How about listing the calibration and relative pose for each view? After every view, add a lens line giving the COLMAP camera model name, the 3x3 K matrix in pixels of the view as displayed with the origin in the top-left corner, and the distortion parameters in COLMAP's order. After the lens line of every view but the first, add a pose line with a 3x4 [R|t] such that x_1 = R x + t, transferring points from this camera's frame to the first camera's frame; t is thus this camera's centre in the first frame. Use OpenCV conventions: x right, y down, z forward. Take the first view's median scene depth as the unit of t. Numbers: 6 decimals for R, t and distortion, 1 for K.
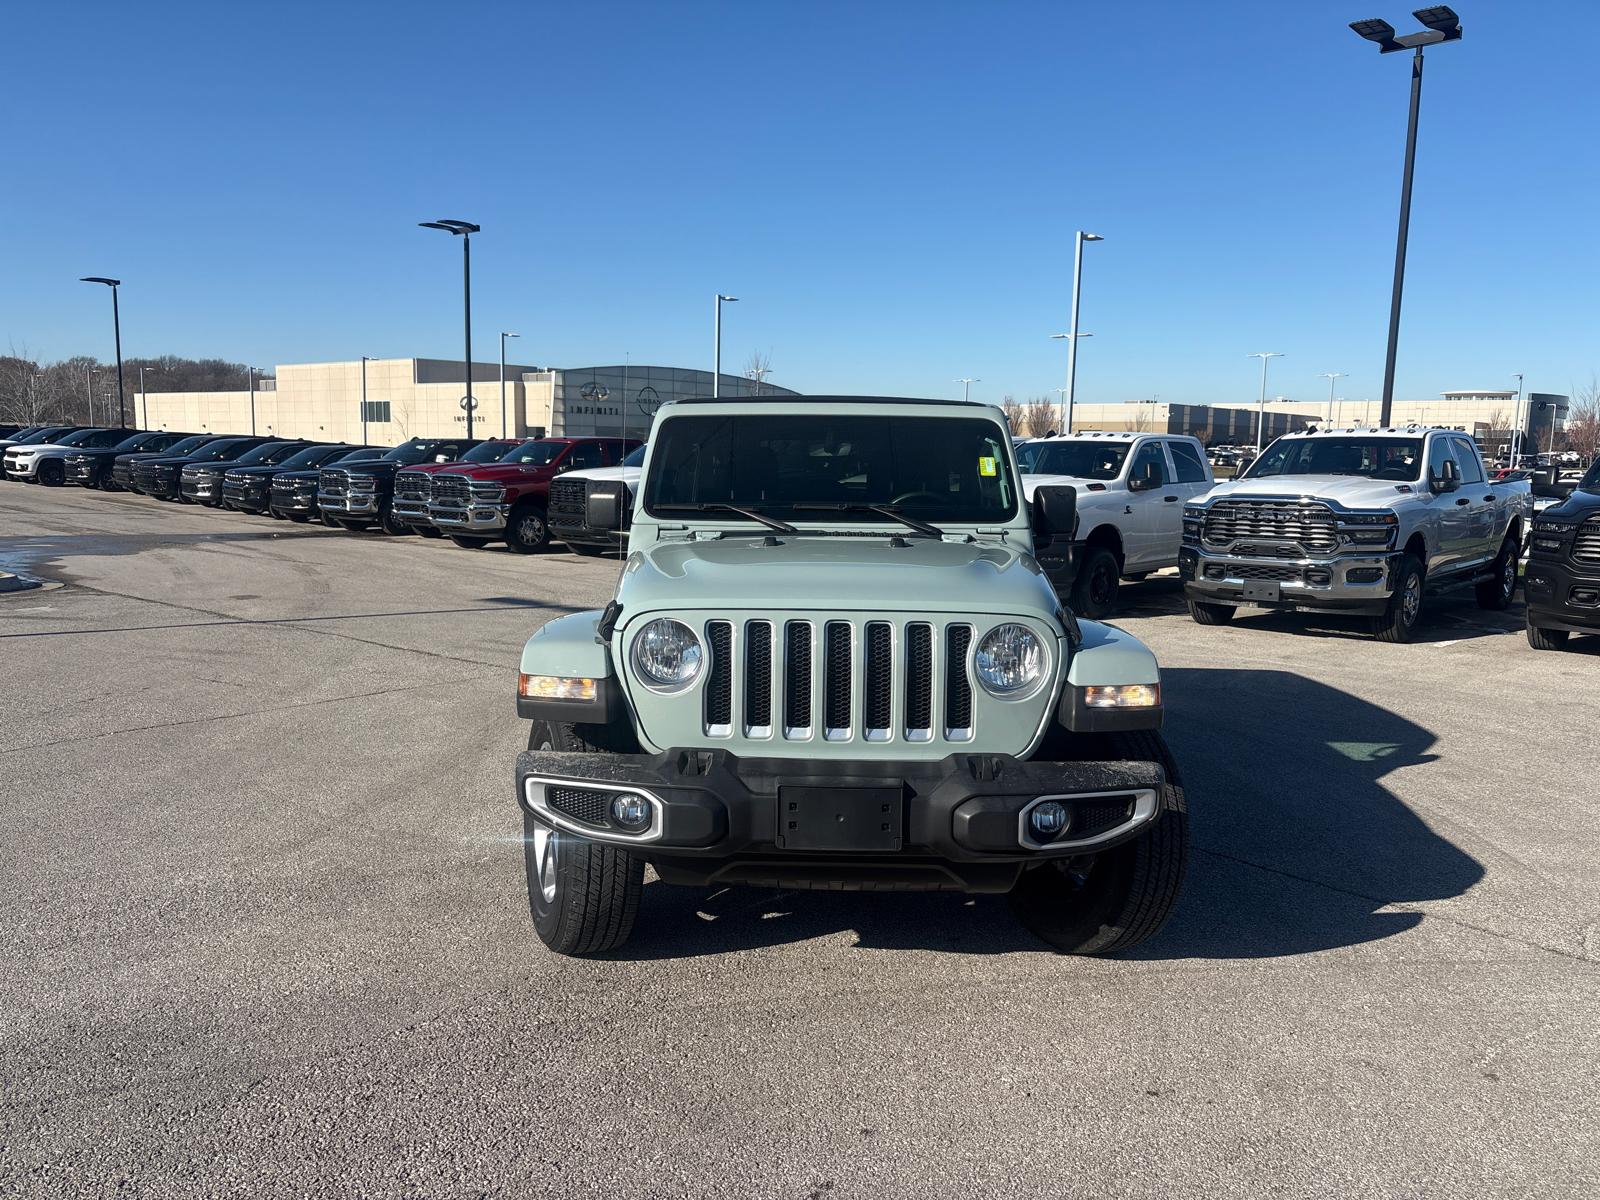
lens RADIAL K [[1216.3, 0, 782.6], [0, 1216.3, 610.2], [0, 0, 1]] dist [0.020751, -0.006594]
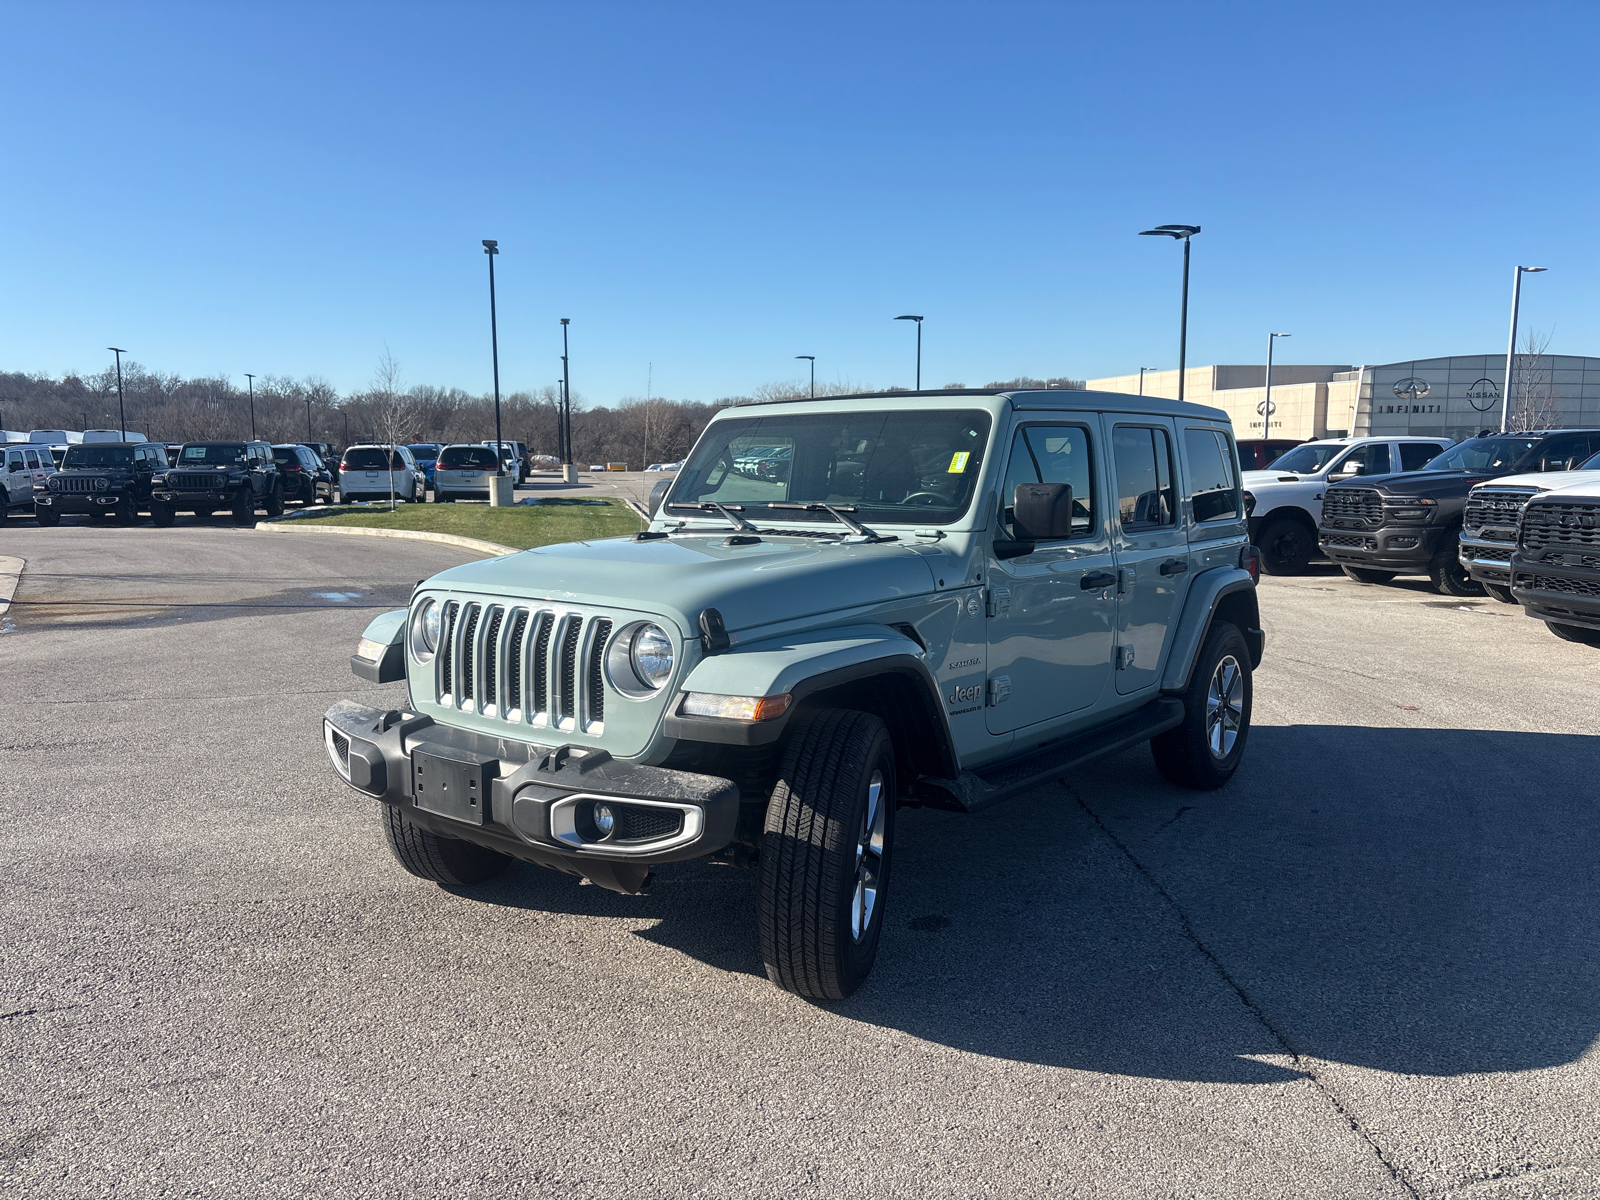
lens RADIAL K [[1217.7, 0, 777.7], [0, 1217.7, 596.3], [0, 0, 1]] dist [0.024001, -0.003212]
pose [[0.788941, 0.050815, -0.612365, 0.098404], [-0.062390, 0.998049, 0.002441, -0.001971], [0.611294, 0.036280, 0.790572, 0.032676]]
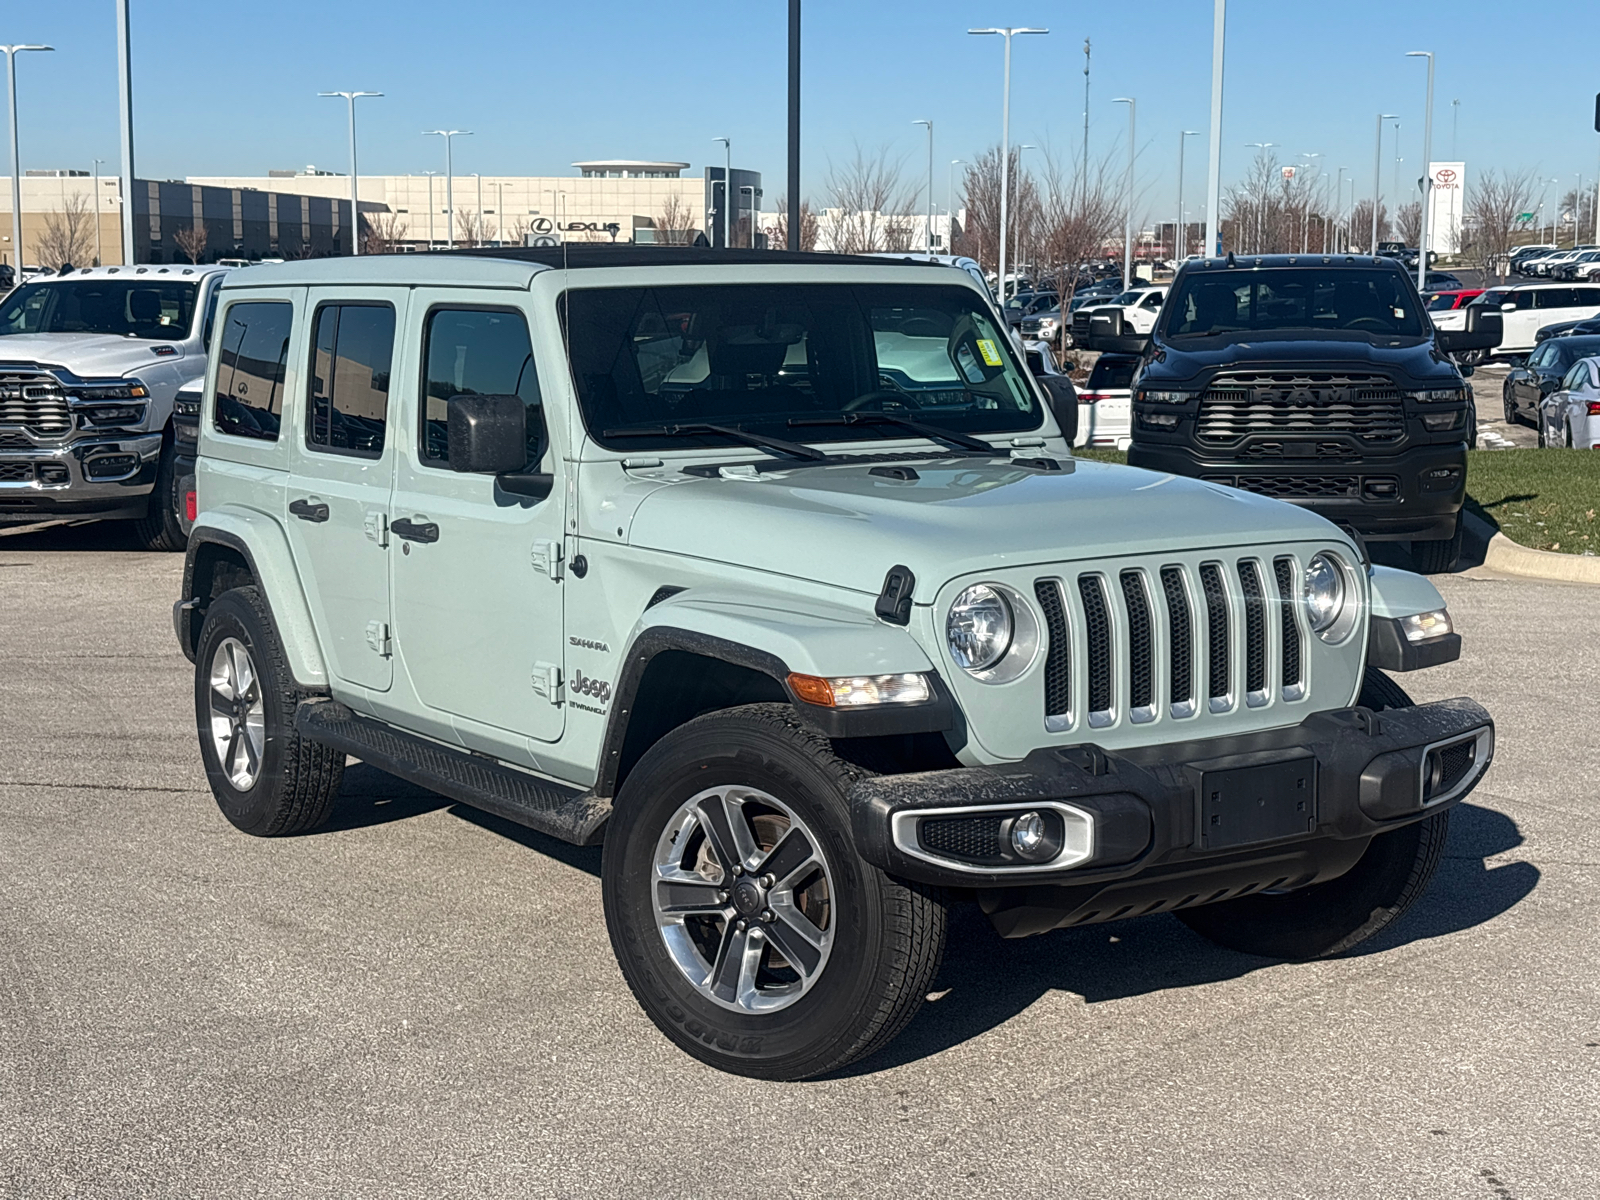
lens RADIAL K [[2393.9, 0, 799.2], [0, 2393.9, 631.7], [0, 0, 1]] dist [0.202622, -0.814958]
pose [[0.830792, -0.097378, 0.547998, -0.113317], [0.086905, 0.995196, 0.045091, -0.004438], [-0.549756, 0.010162, 0.835263, -0.018815]]
